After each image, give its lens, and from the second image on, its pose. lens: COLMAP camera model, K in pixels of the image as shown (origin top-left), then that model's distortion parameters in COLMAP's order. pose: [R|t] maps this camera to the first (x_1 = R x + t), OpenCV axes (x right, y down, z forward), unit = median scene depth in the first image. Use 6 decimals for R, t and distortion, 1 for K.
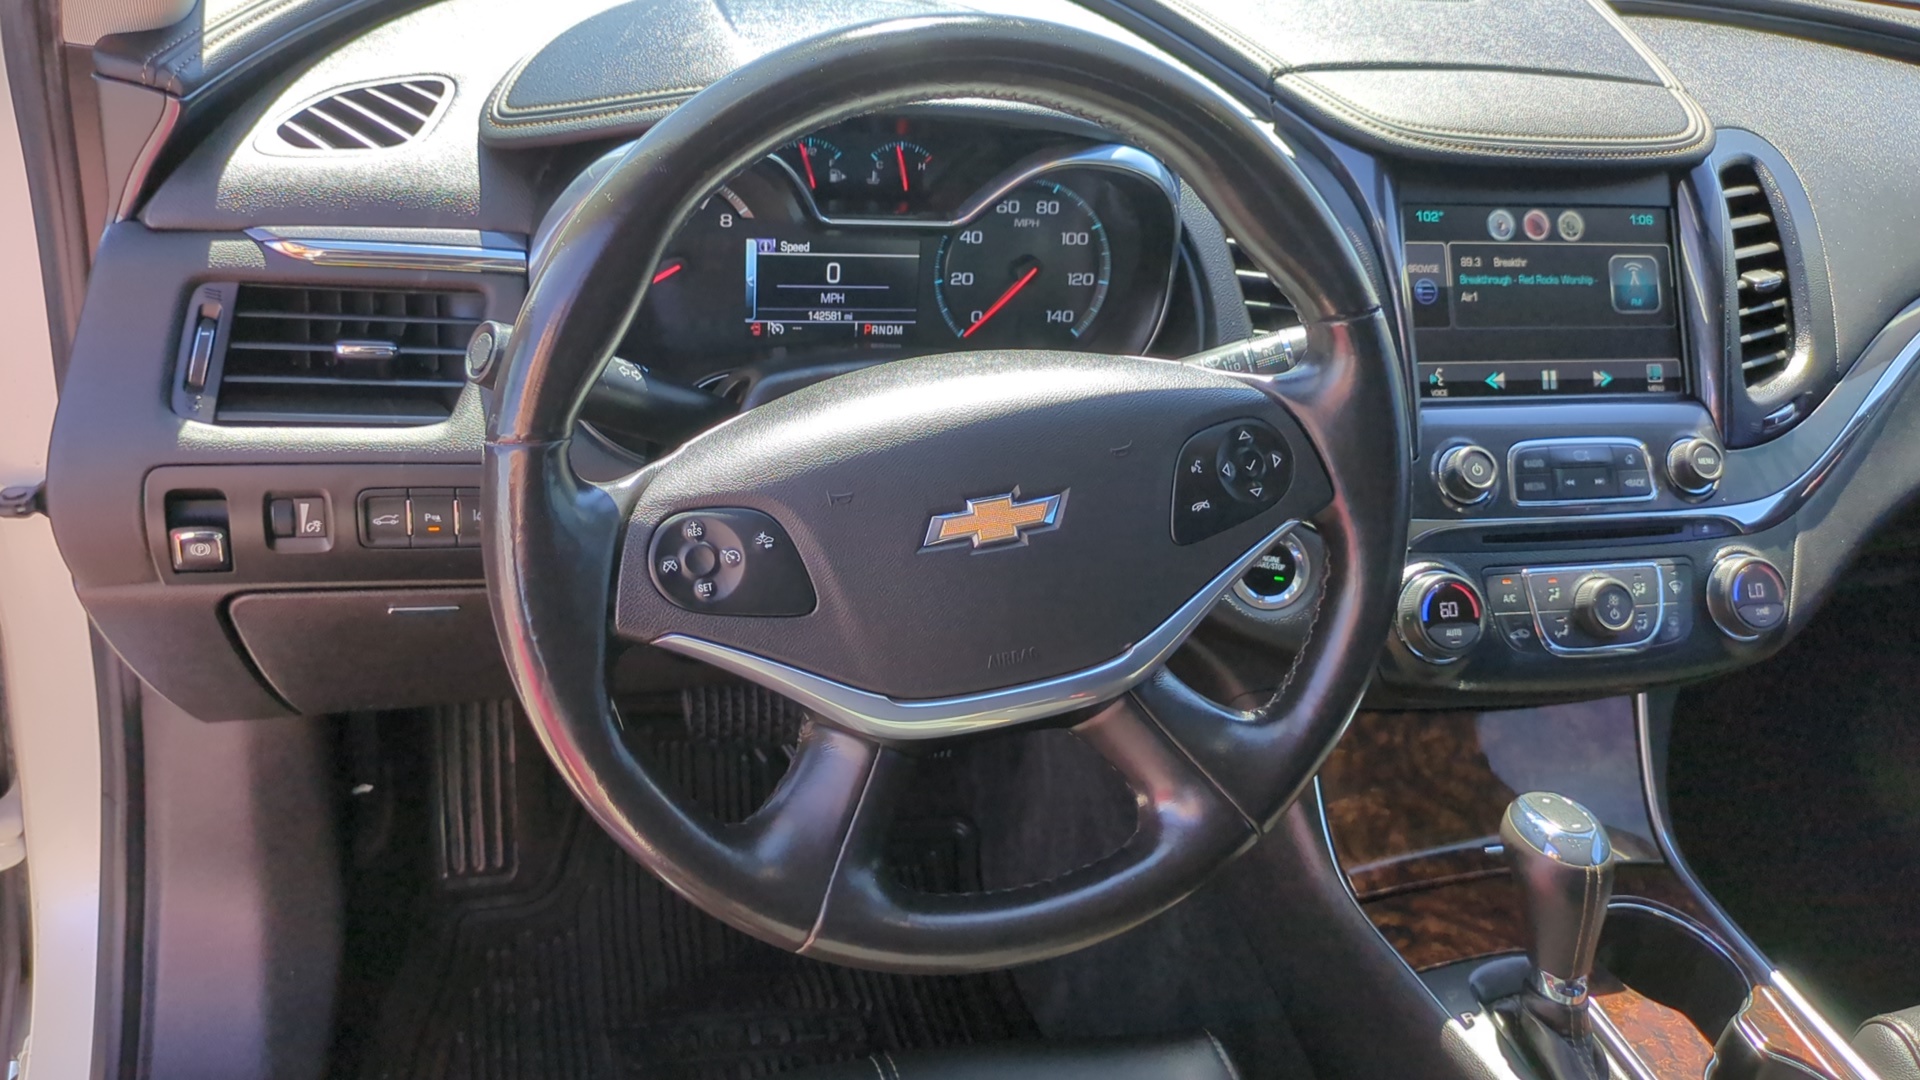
lens RADIAL K [[1665.5, 0, 942.0], [0, 1665.5, 568.6], [0, 0, 1]] dist [0.063665, -0.094880]
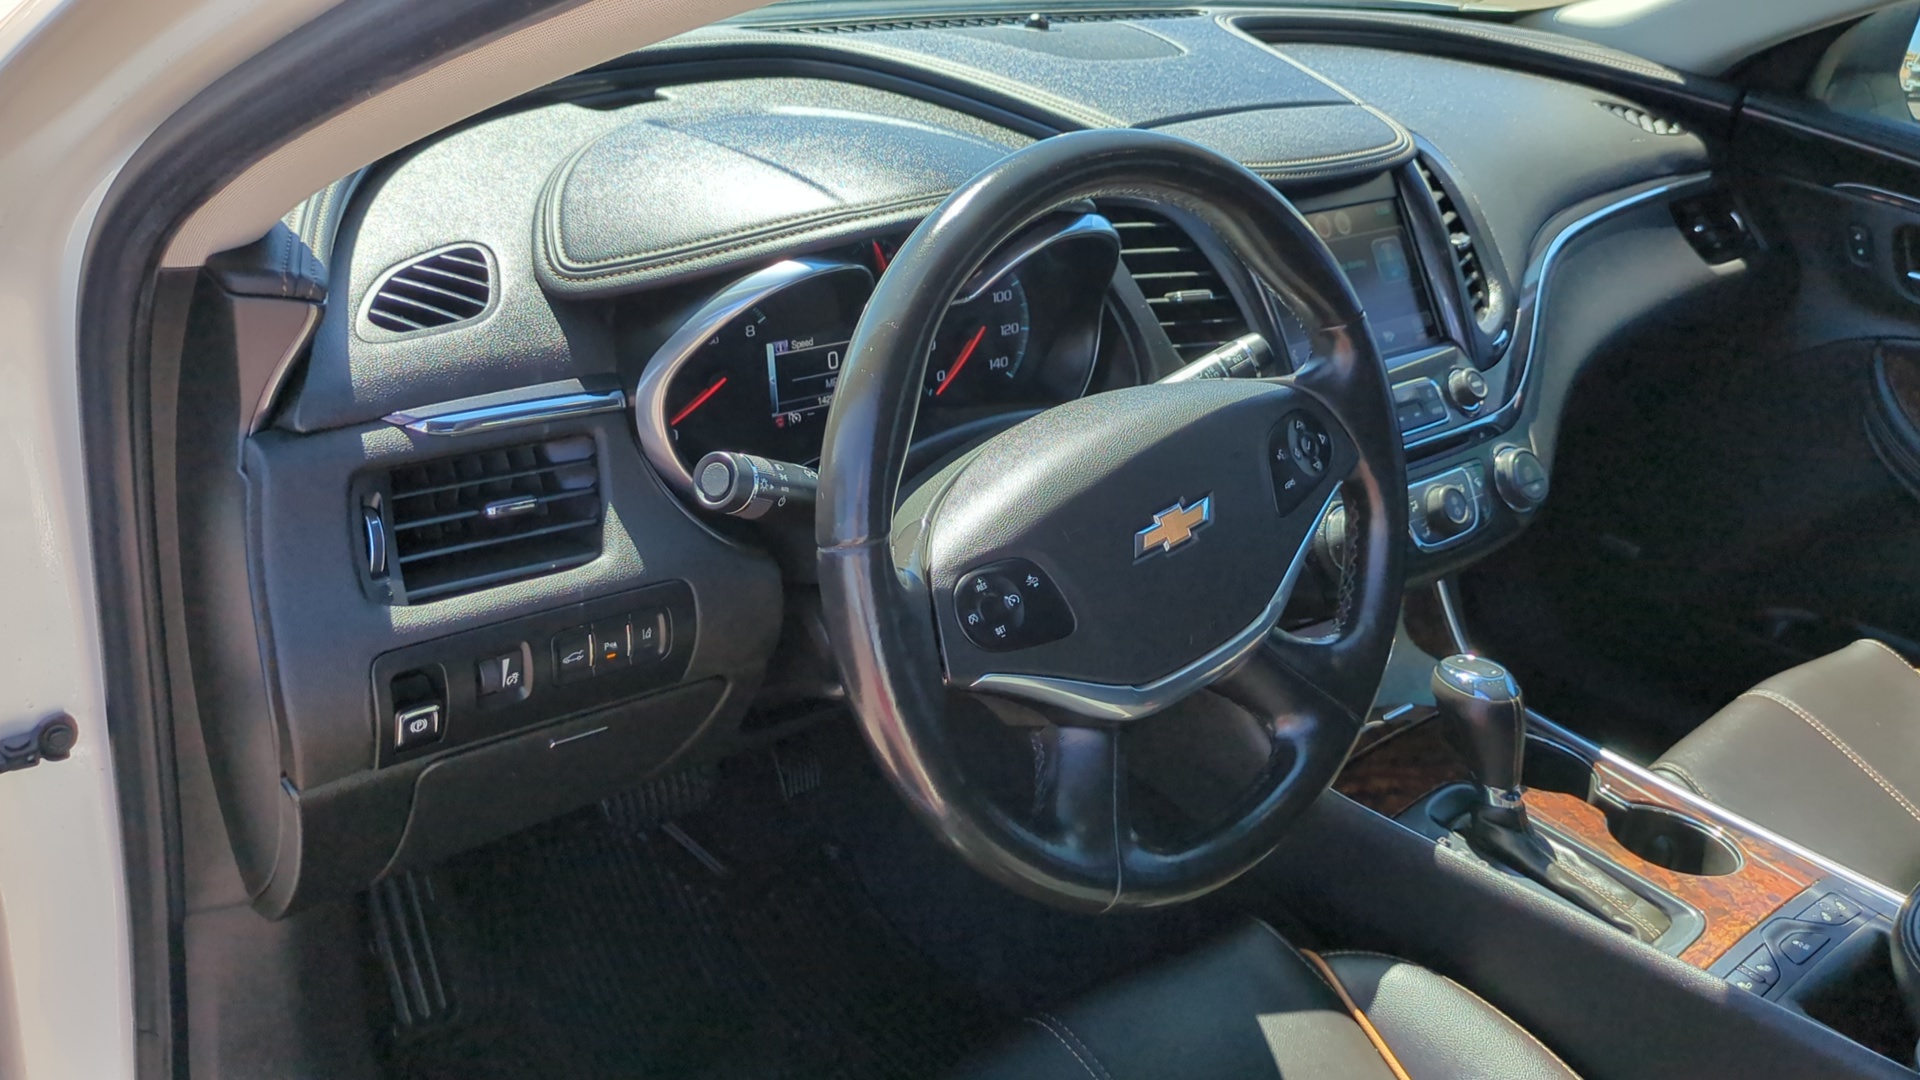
lens RADIAL K [[1665.5, 0, 961.9], [0, 1665.5, 547.3], [0, 0, 1]] dist [0.063665, -0.094880]
pose [[0.909309, -0.215389, 0.356041, -0.426224], [0.224875, 0.974271, 0.015073, -0.052172], [-0.350127, 0.066359, 0.934349, -0.081123]]
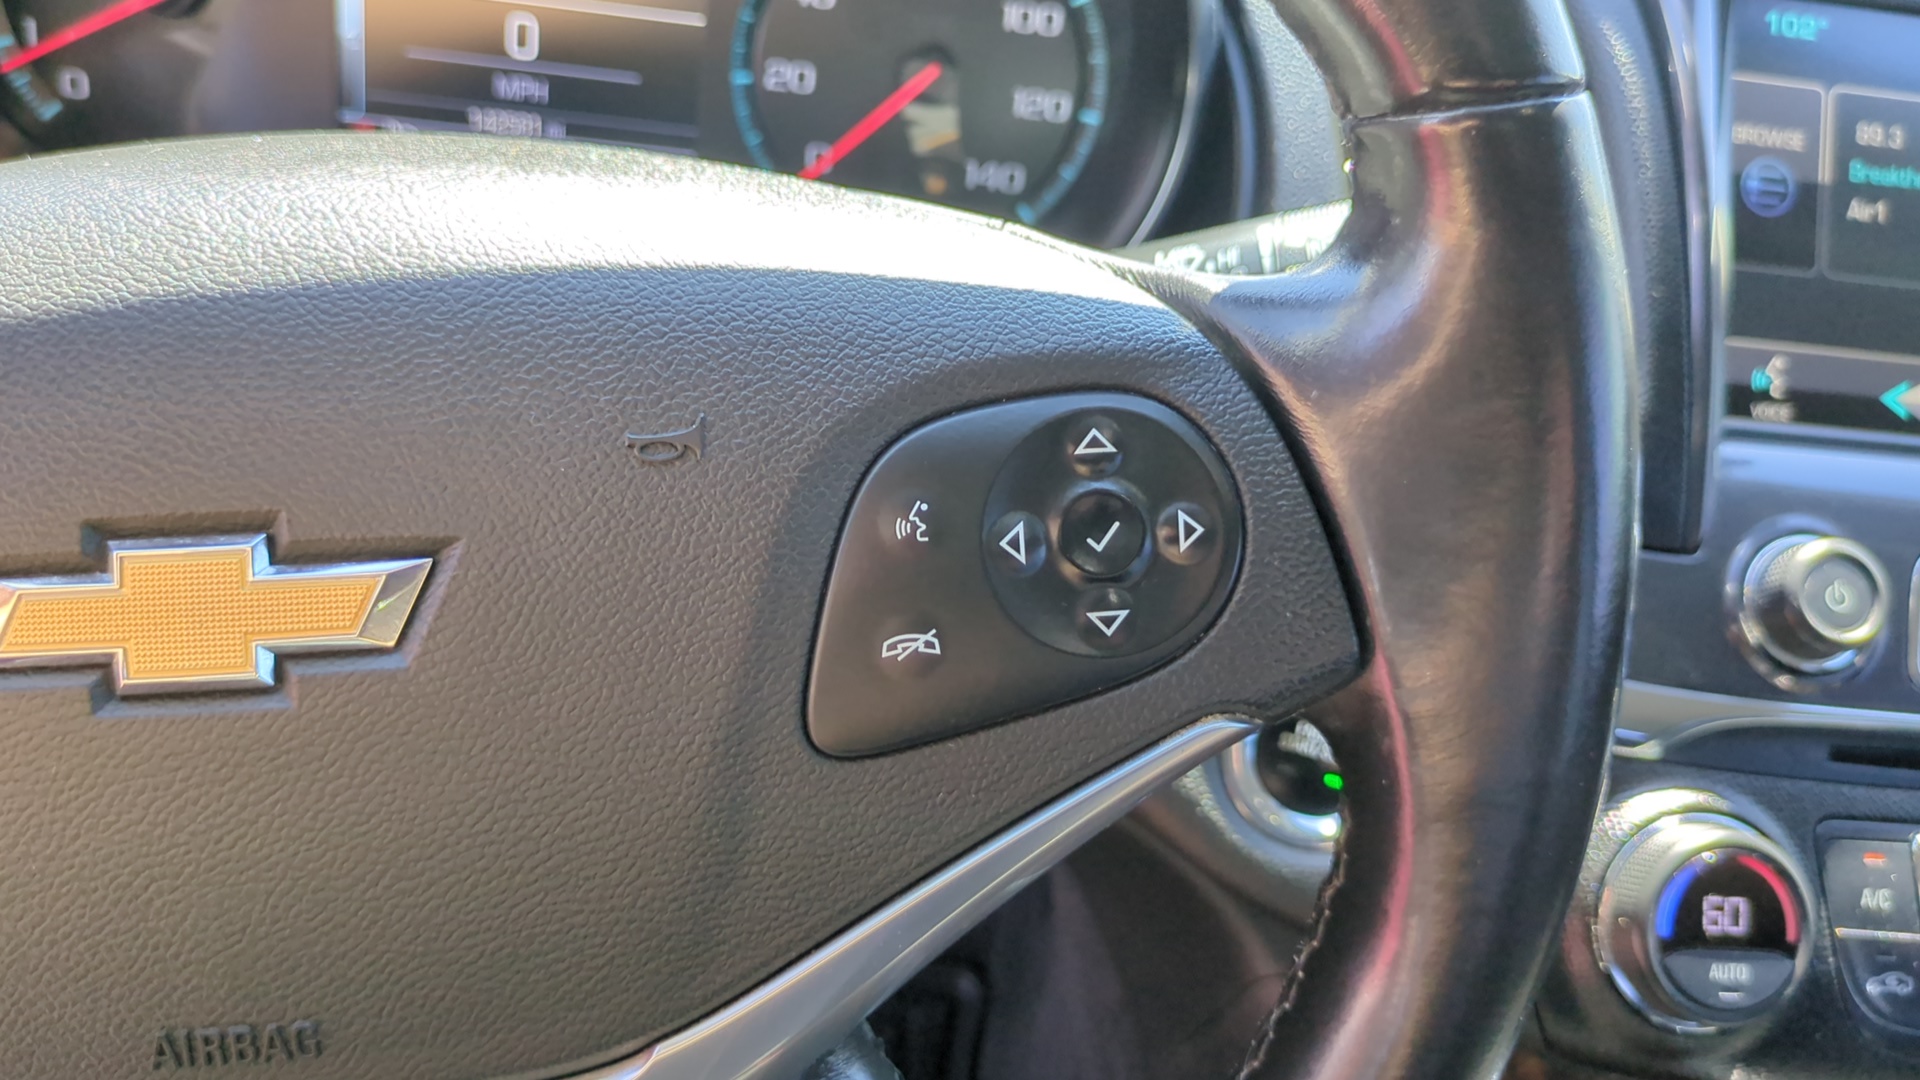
lens RADIAL K [[1665.5, 0, 971.8], [0, 1665.5, 559.4], [0, 0, 1]] dist [0.063665, -0.094880]
pose [[0.980257, 0.124929, -0.153263, 0.166612], [-0.124258, 0.992151, 0.013988, -0.046698], [0.153807, 0.005333, 0.988086, 0.538806]]
